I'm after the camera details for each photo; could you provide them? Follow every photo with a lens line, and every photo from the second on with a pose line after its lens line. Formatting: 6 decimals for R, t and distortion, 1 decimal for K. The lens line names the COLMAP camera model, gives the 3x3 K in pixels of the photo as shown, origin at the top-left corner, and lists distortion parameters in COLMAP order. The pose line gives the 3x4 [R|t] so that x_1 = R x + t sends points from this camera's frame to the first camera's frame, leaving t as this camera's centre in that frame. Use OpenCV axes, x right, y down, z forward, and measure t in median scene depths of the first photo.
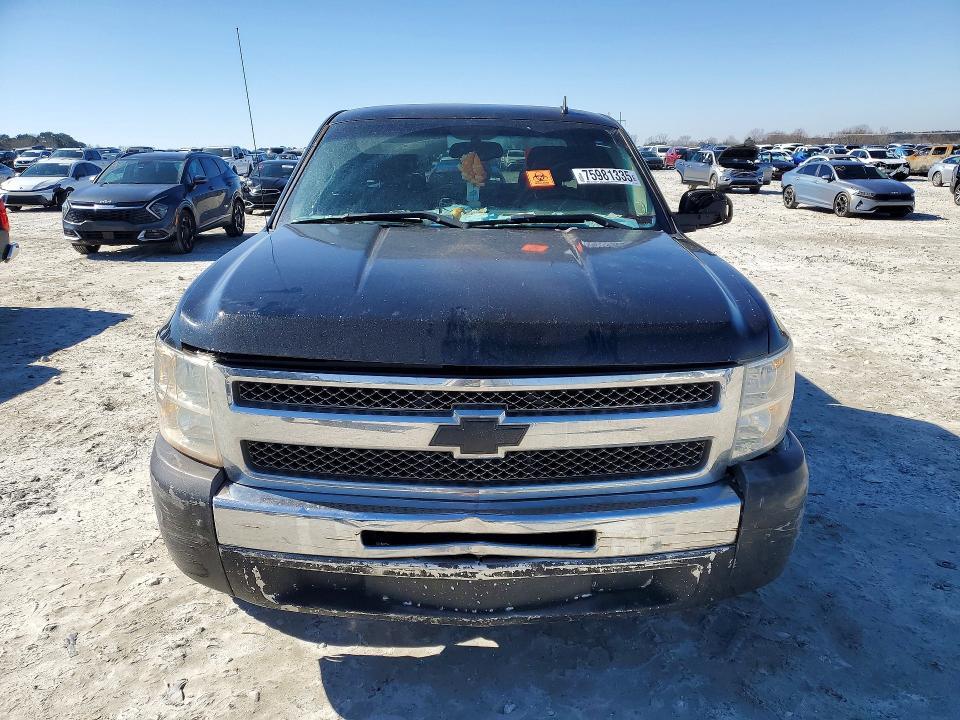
lens RADIAL K [[775.5, 0, 480.0], [0, 775.5, 360.0], [0, 0, 1]] dist [0.015048, -0.008441]
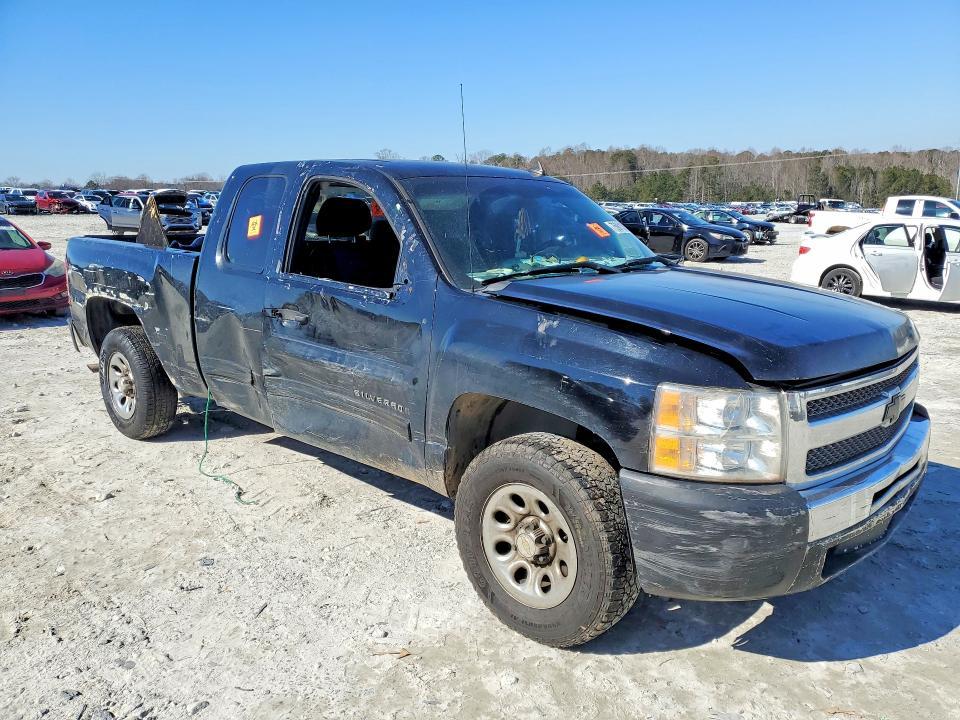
lens RADIAL K [[775.5, 0, 480.0], [0, 775.5, 360.0], [0, 0, 1]] dist [0.015048, -0.008441]
pose [[0.675711, -0.135962, 0.724520, -0.149182], [0.175423, 0.984267, 0.021101, -0.014393], [-0.715990, 0.112839, 0.688931, 0.053387]]
